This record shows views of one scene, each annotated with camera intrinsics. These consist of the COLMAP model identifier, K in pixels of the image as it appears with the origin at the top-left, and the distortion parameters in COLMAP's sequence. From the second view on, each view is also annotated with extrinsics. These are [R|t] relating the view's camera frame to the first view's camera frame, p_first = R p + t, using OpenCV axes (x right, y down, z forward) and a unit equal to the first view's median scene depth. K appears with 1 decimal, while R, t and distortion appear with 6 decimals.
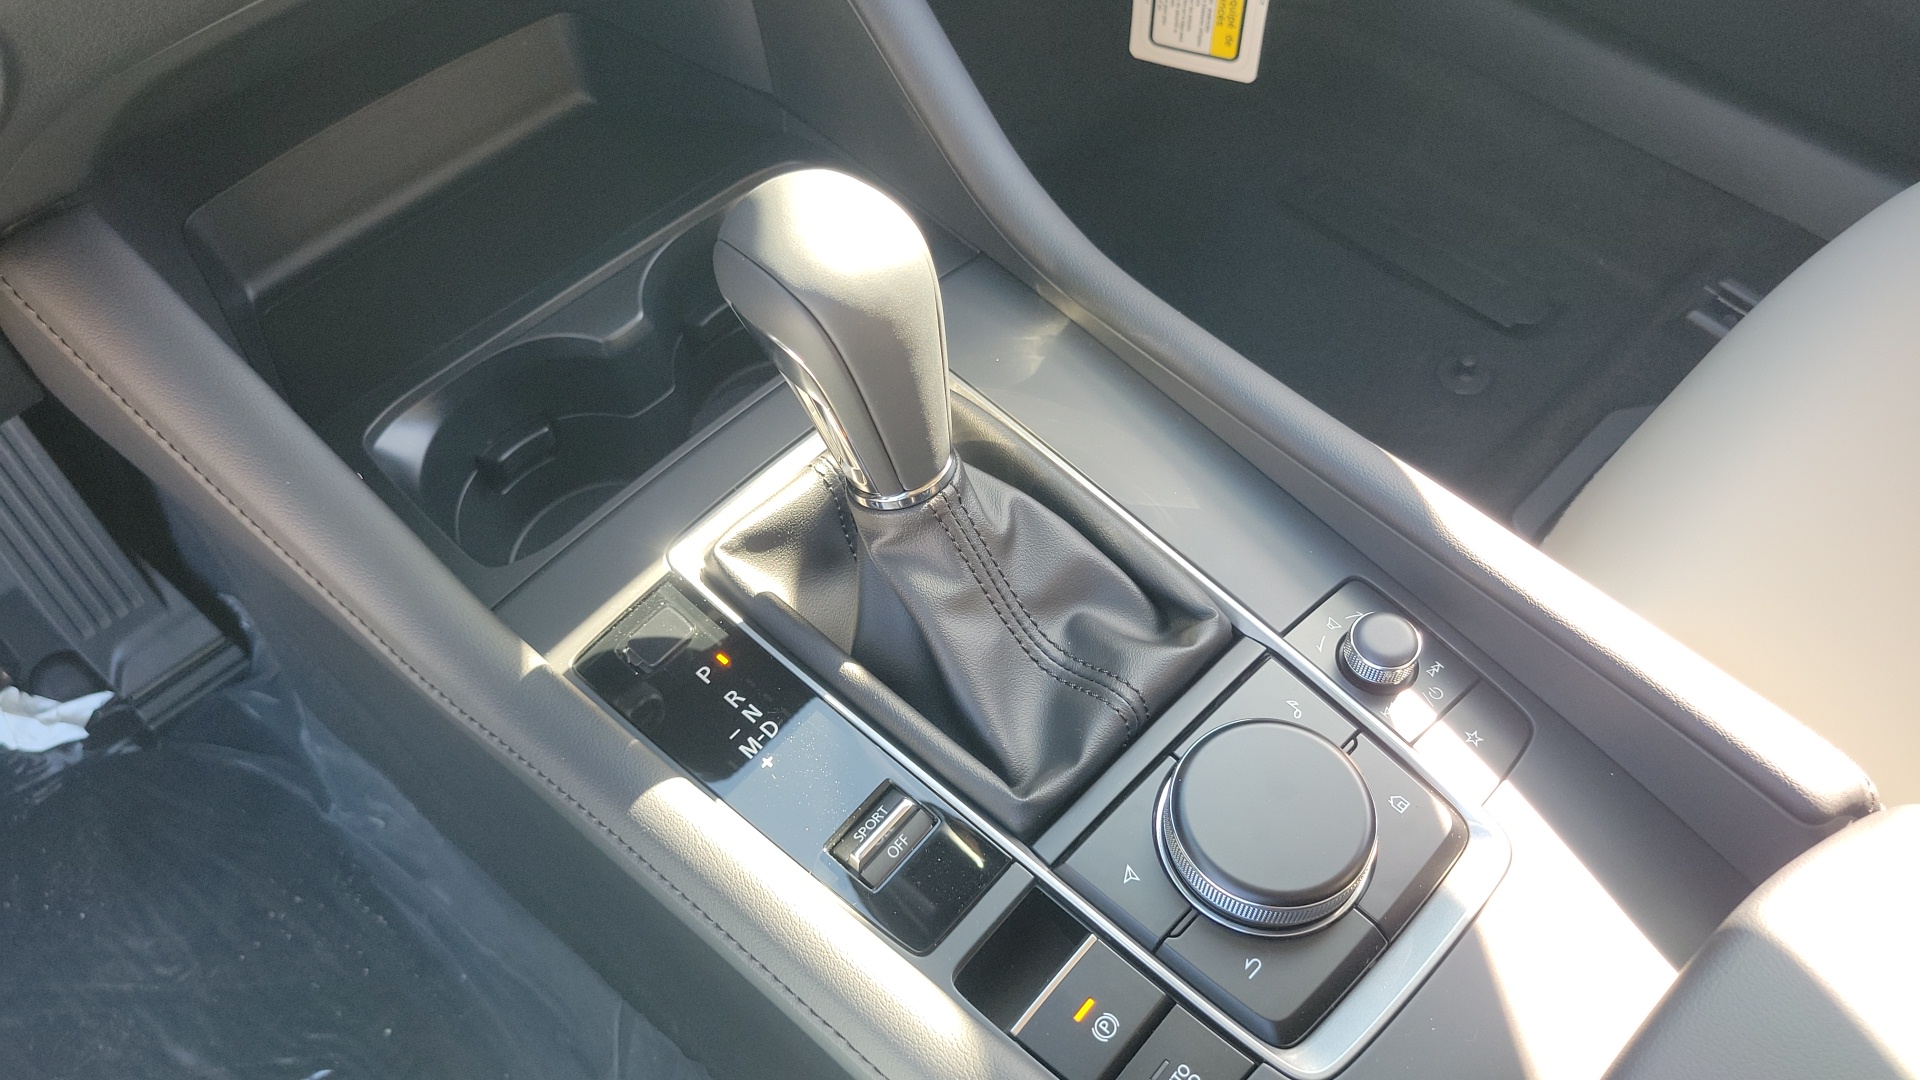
lens RADIAL K [[1429.6, 0, 960.0], [0, 1429.6, 540.0], [0, 0, 1]] dist [0.024153, -0.004203]
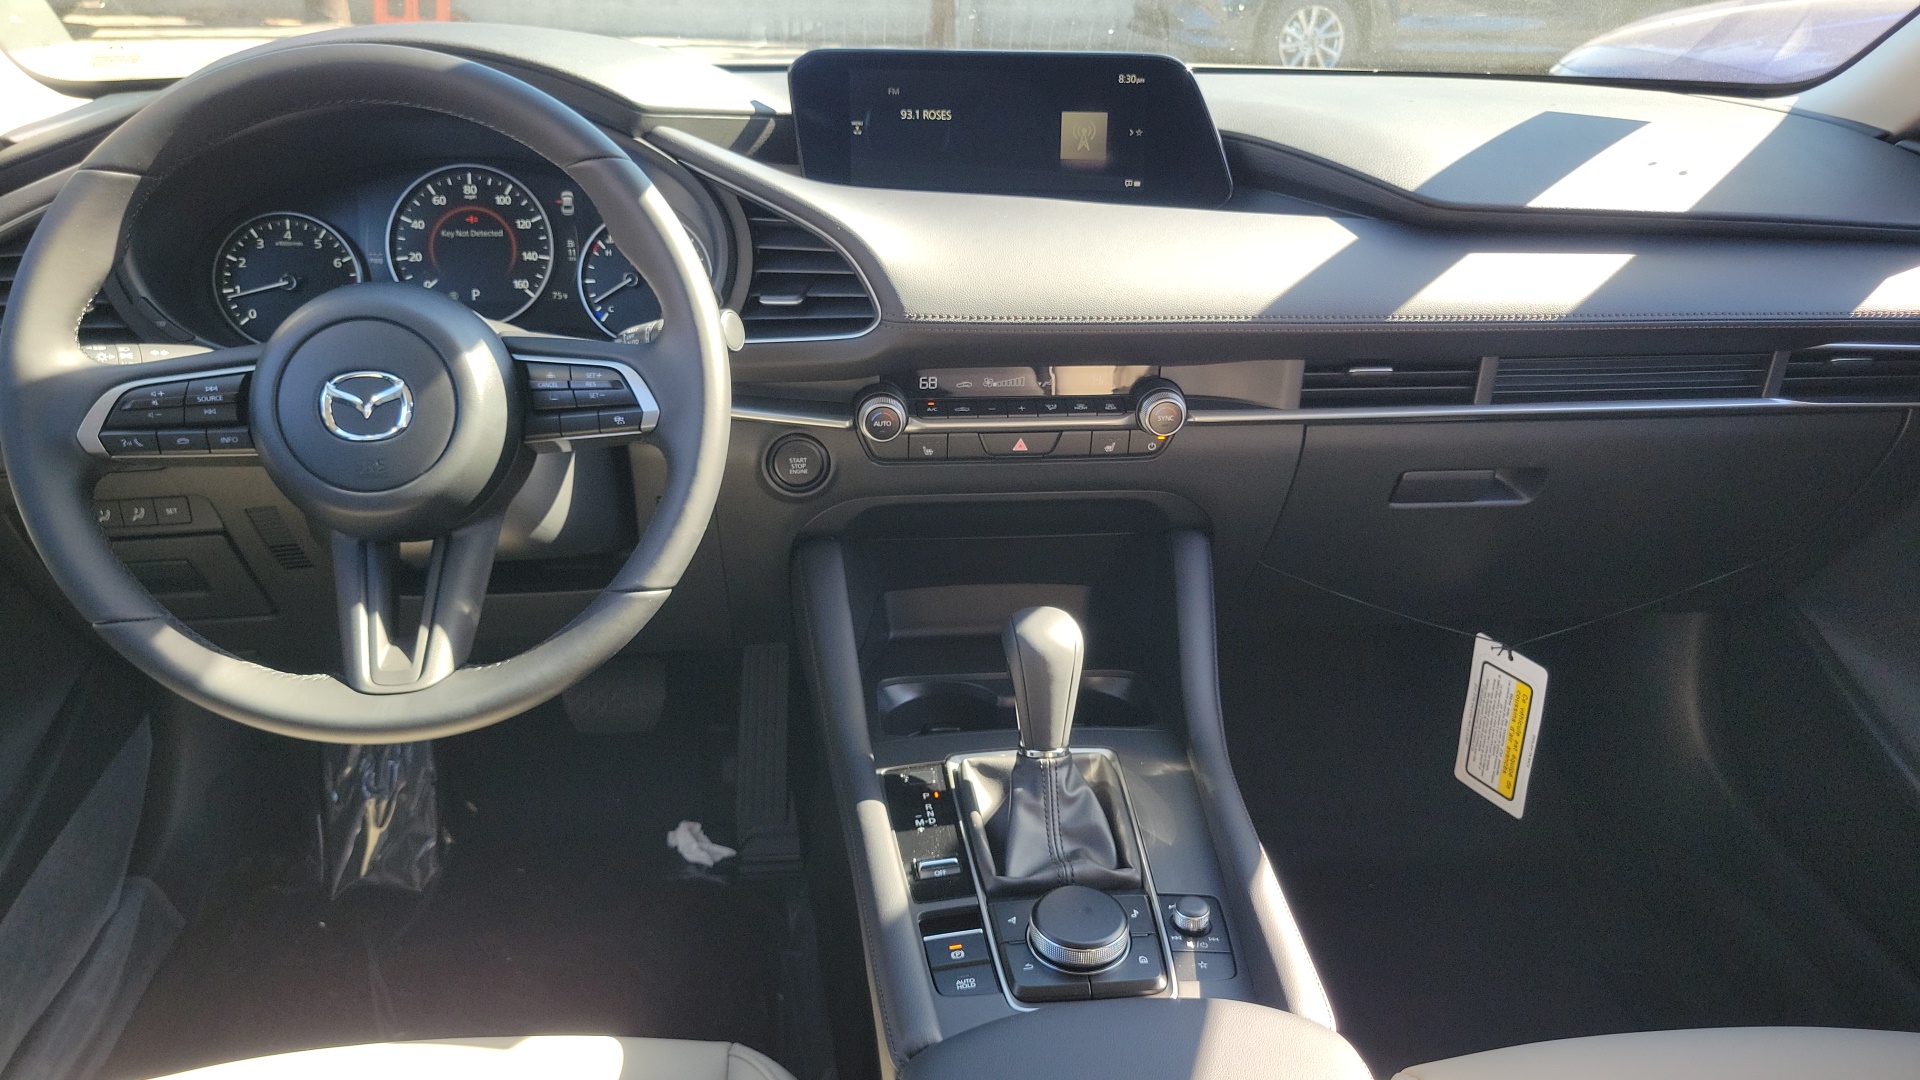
lens RADIAL K [[1429.6, 0, 960.0], [0, 1429.6, 540.0], [0, 0, 1]] dist [0.024153, -0.004203]
pose [[0.769183, 0.290611, -0.569124, 0.758110], [-0.541414, 0.769460, -0.338824, 0.385581], [0.339452, 0.568750, 0.749197, -0.646355]]
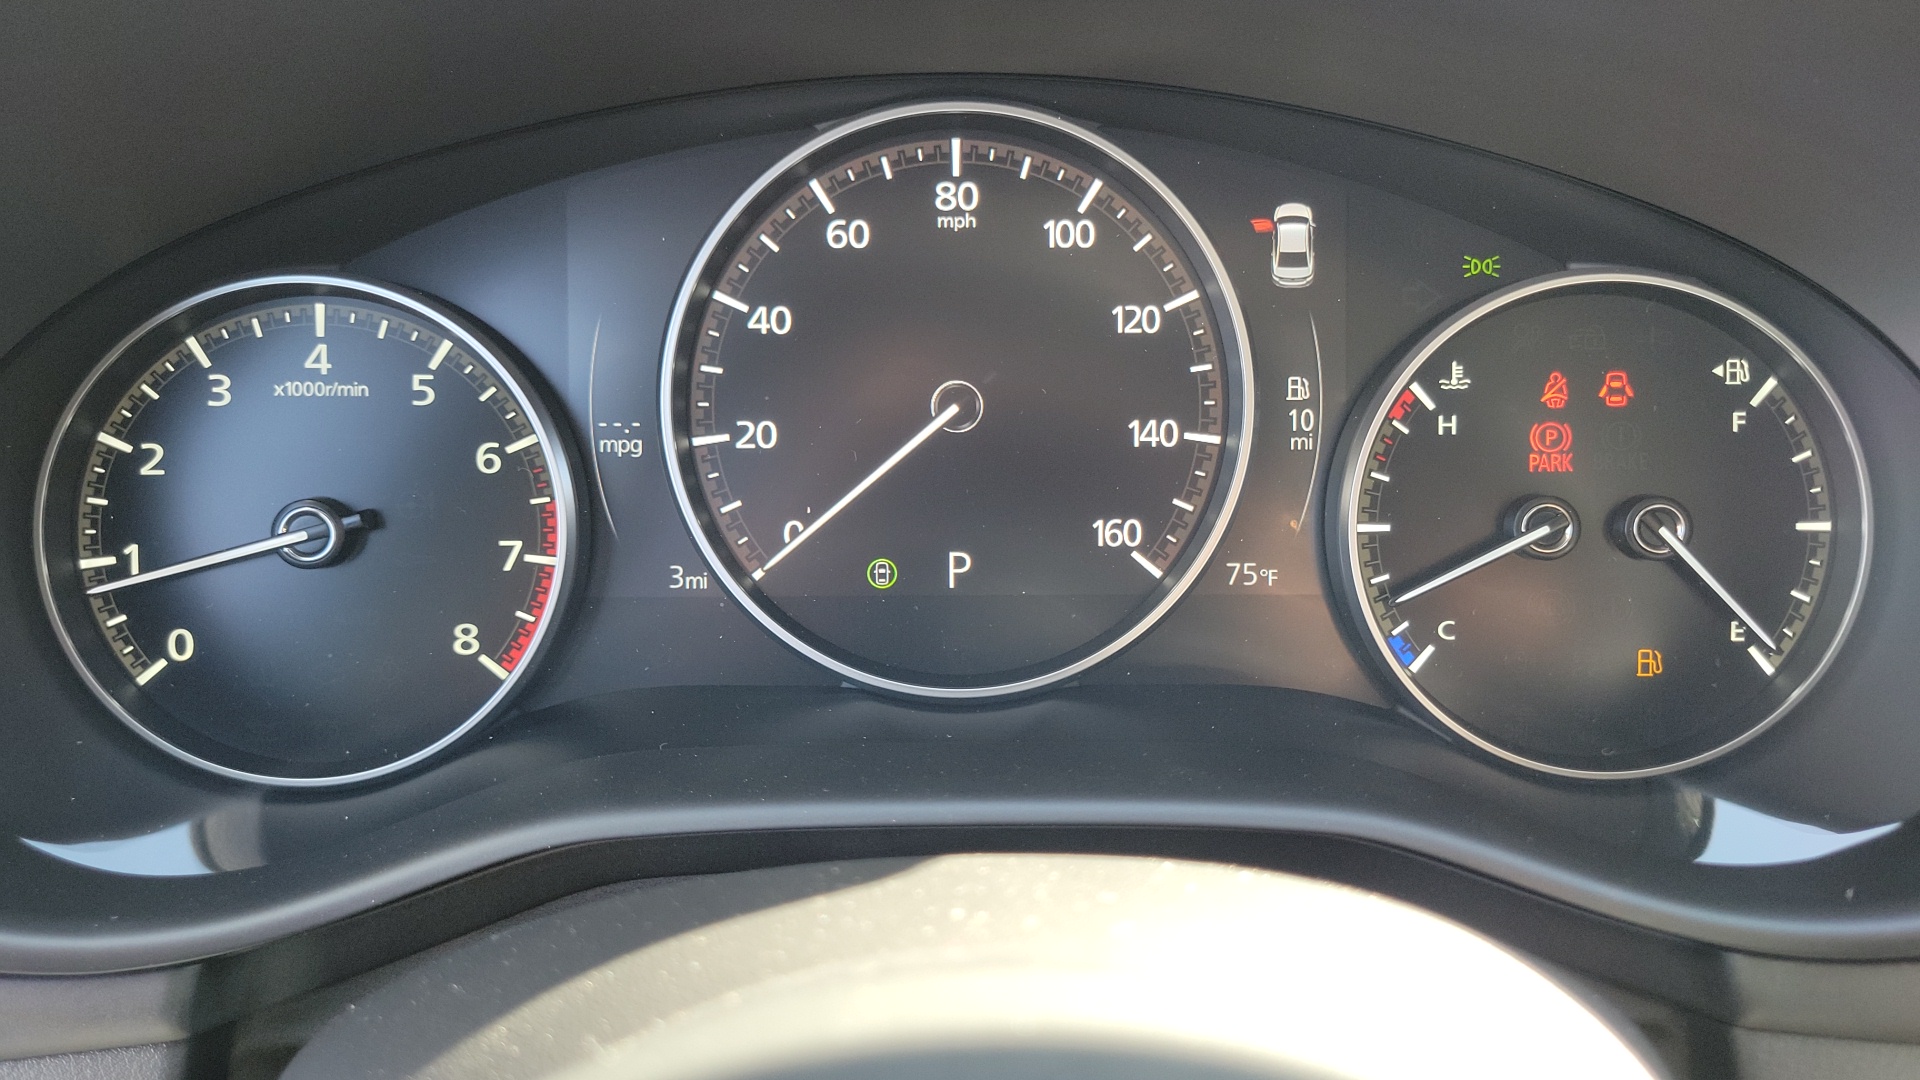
lens RADIAL K [[1429.6, 0, 960.0], [0, 1429.6, 540.0], [0, 0, 1]] dist [0.024153, -0.004203]
pose [[0.703233, 0.288175, -0.649938, -0.537836], [-0.591435, 0.744442, -0.309856, 0.004309], [0.394548, 0.602297, 0.693953, -0.014806]]
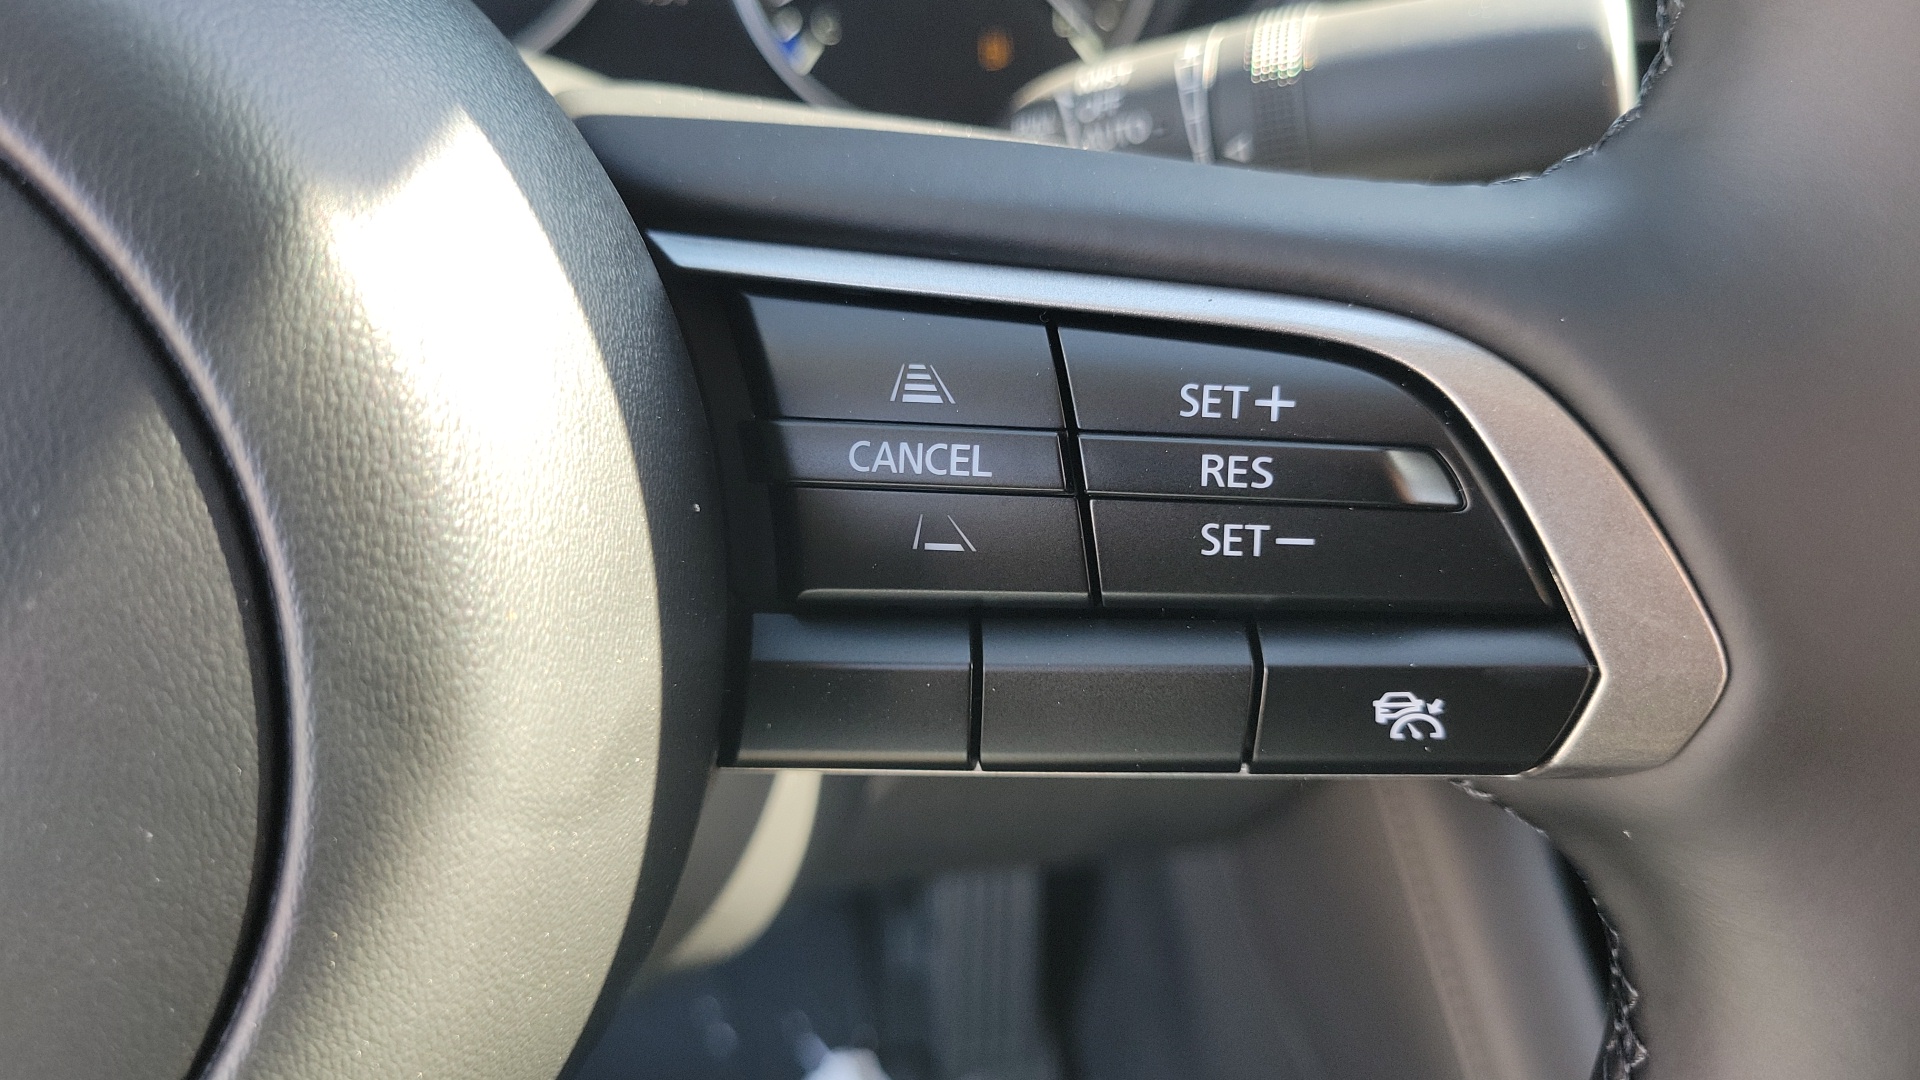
lens RADIAL K [[1429.6, 0, 960.0], [0, 1429.6, 540.0], [0, 0, 1]] dist [0.024153, -0.004203]
pose [[0.758734, 0.370790, -0.535572, -0.306551], [-0.541923, 0.815510, -0.203132, 0.050188], [0.361445, 0.444362, 0.819695, 0.039964]]
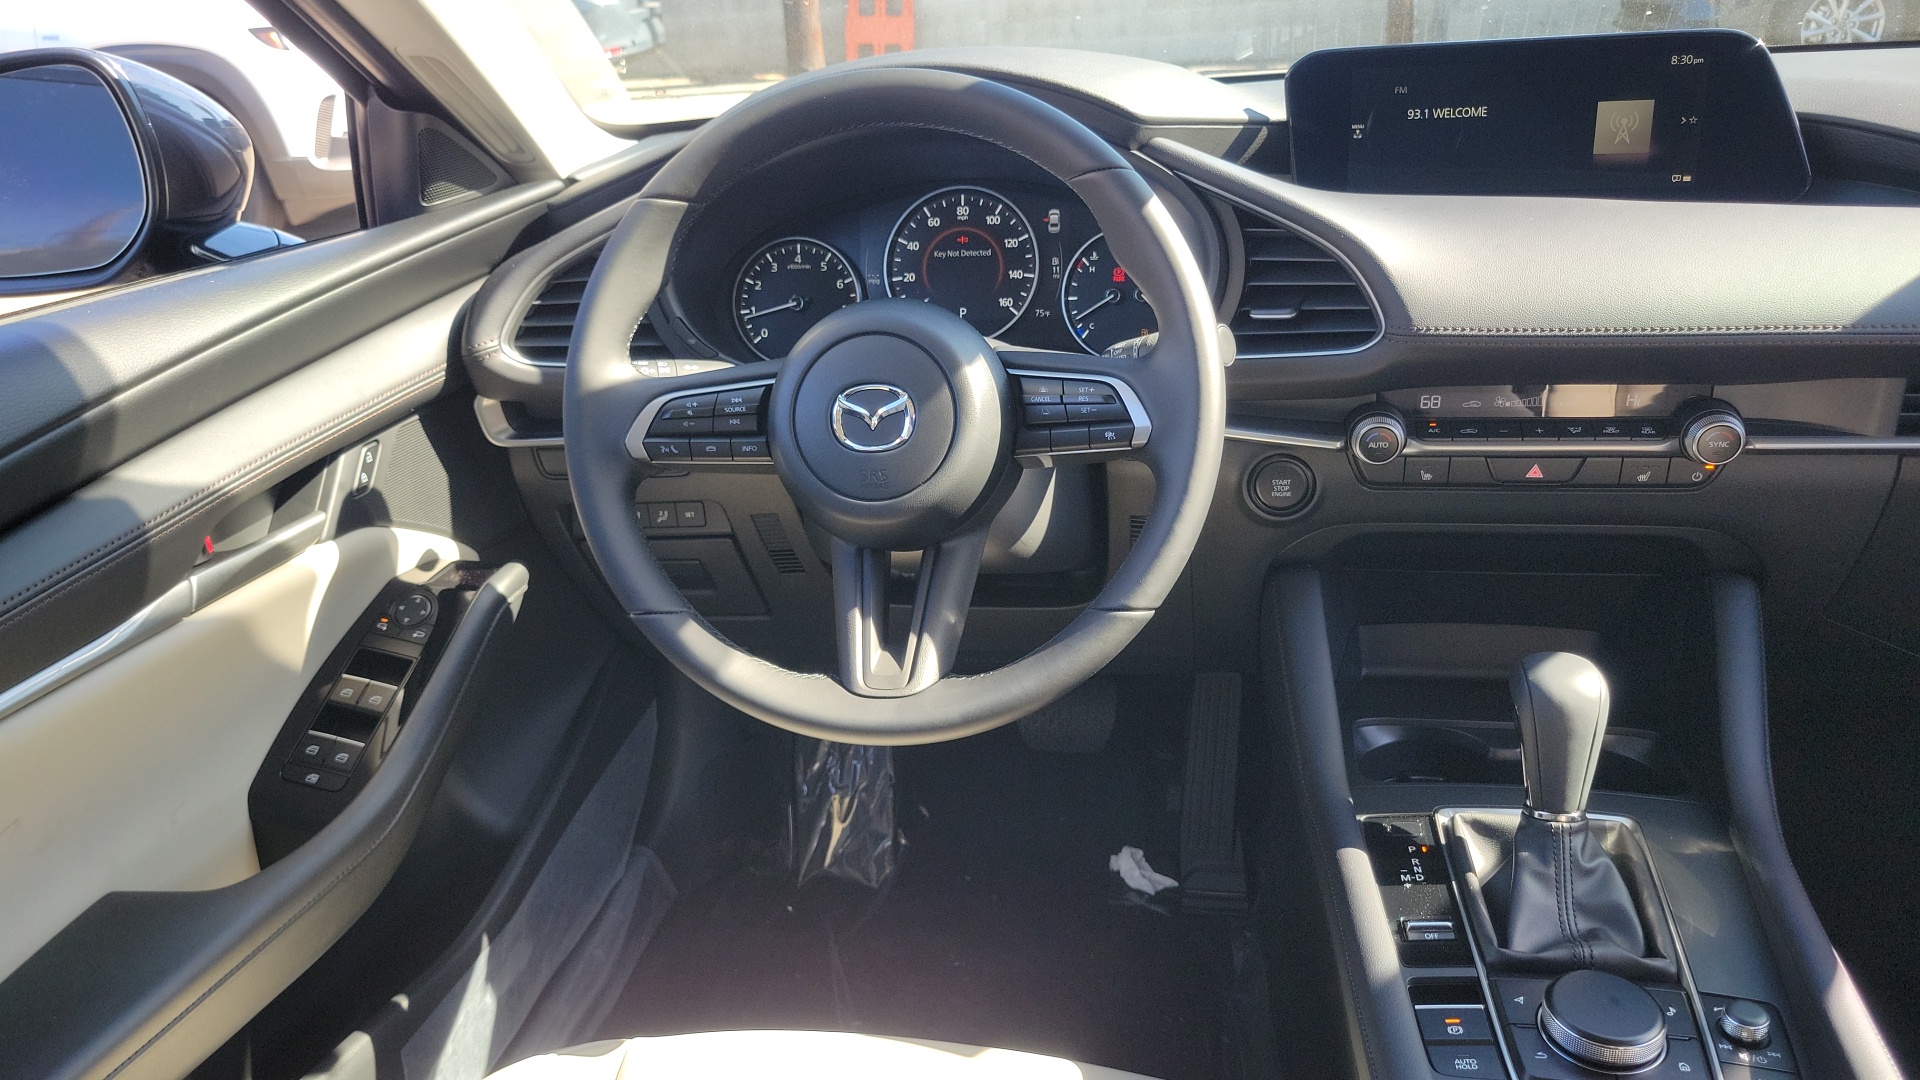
lens RADIAL K [[1427.6, 0, 952.1], [0, 1427.6, 553.0], [0, 0, 1]] dist [0.029485, -0.005861]
pose [[0.557043, 0.312665, -0.769378, 0.674831], [-0.649342, 0.741530, -0.168787, 0.416048], [0.517743, 0.593611, 0.616091, -0.633604]]
